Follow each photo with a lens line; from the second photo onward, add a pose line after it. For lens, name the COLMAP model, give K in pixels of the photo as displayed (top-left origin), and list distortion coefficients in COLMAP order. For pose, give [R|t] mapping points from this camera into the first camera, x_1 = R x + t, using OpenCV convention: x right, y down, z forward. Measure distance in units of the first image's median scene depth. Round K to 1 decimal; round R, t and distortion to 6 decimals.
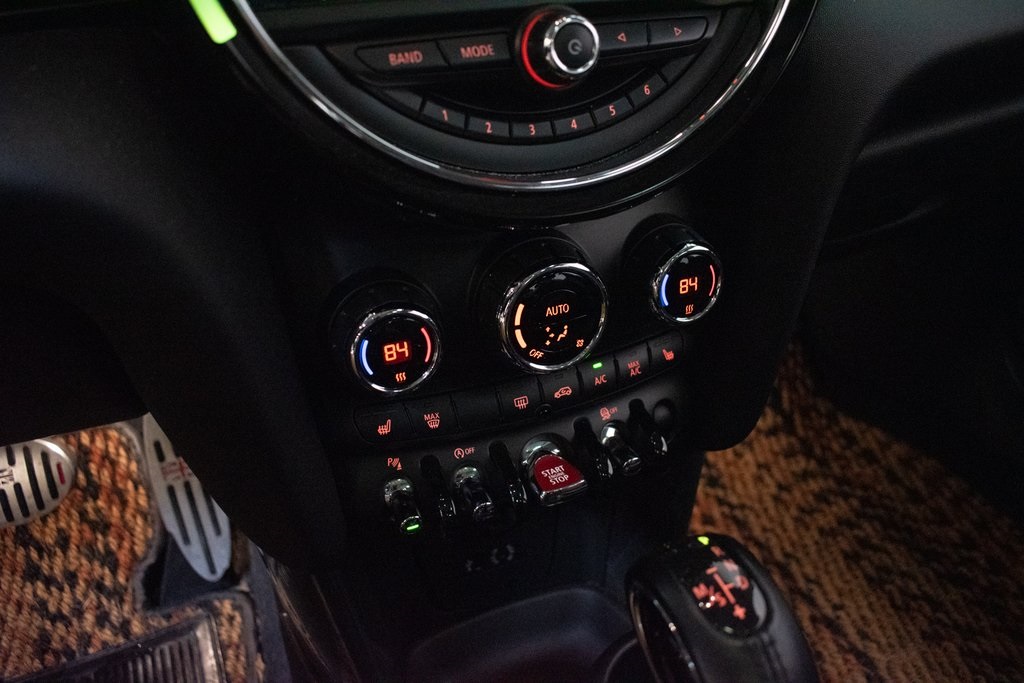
lens RADIAL K [[806.7, 0, 507.2], [0, 806.7, 338.9], [0, 0, 1]] dist [-0.100496, 0.020293]
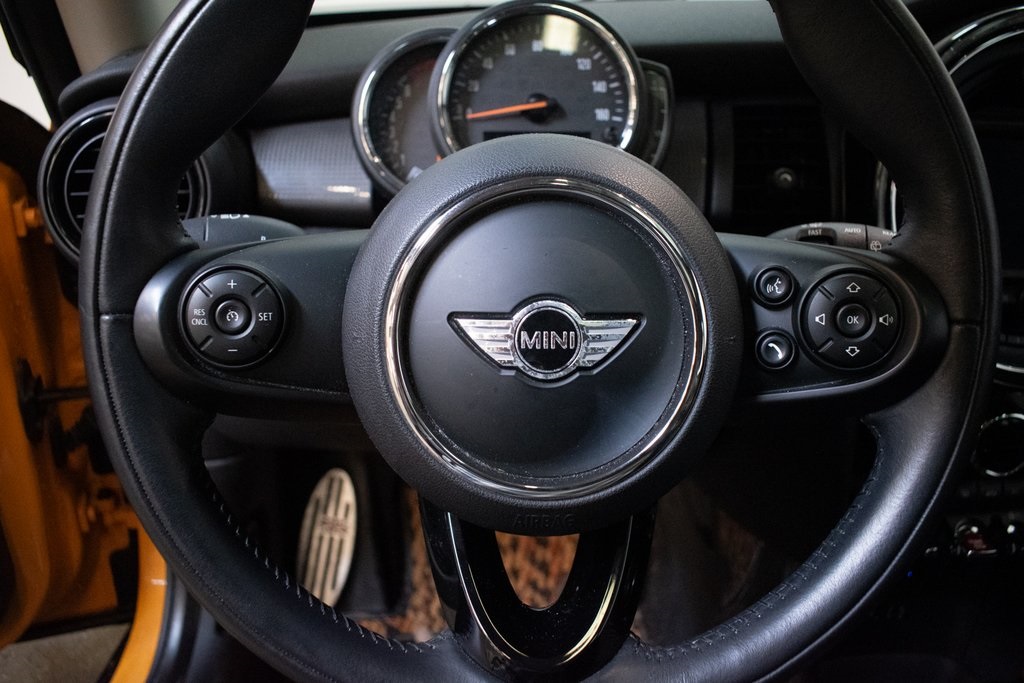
lens RADIAL K [[806.7, 0, 511.5], [0, 806.7, 336.3], [0, 0, 1]] dist [-0.100496, 0.020293]
pose [[0.921437, 0.169897, -0.349414, -0.156494], [-0.223462, 0.967434, -0.118891, 0.076336], [0.317835, 0.187632, 0.929395, -0.389054]]
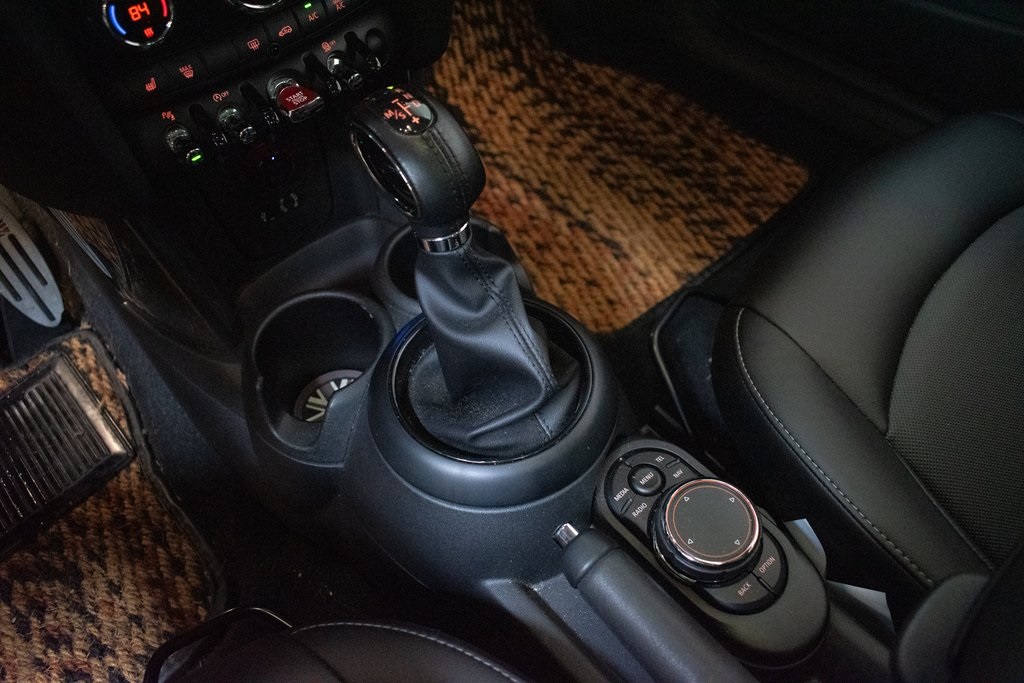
lens RADIAL K [[806.7, 0, 511.5], [0, 806.7, 338.1], [0, 0, 1]] dist [-0.100496, 0.020293]
pose [[0.945748, -0.265400, 0.187413, 0.022331], [0.191795, 0.921649, 0.337310, 0.079717], [-0.262251, -0.283066, 0.922550, -0.185836]]
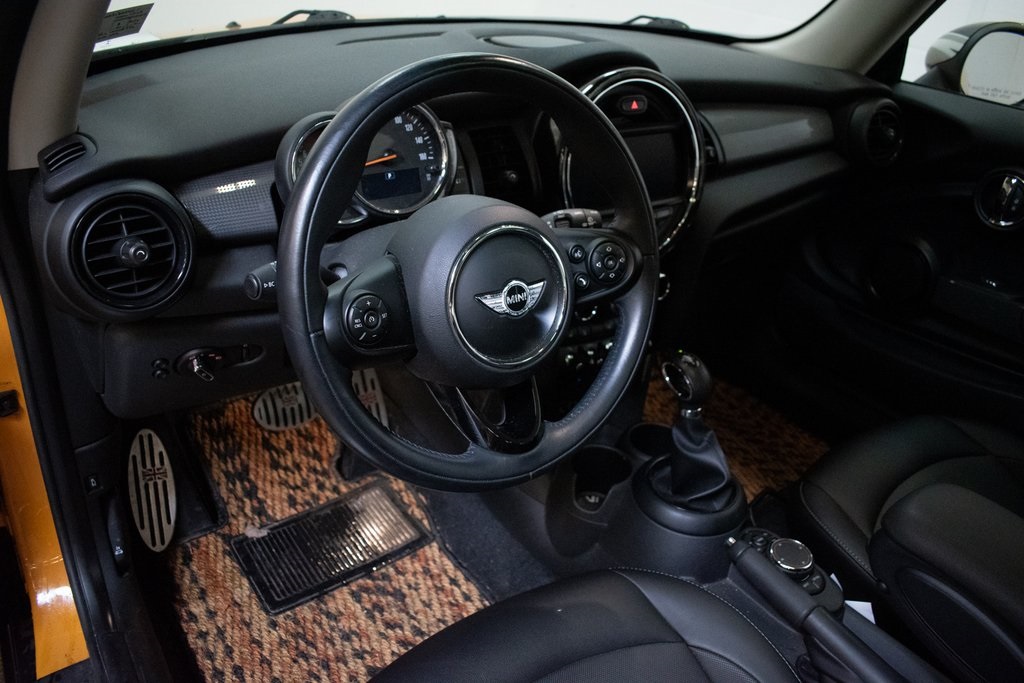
lens RADIAL K [[806.7, 0, 511.8], [0, 806.7, 322.3], [0, 0, 1]] dist [-0.100496, 0.020293]
pose [[0.974582, -0.025520, 0.222575, -0.498535], [0.039195, 0.997591, -0.057239, 0.107195], [-0.220578, 0.064508, 0.973234, -0.917363]]
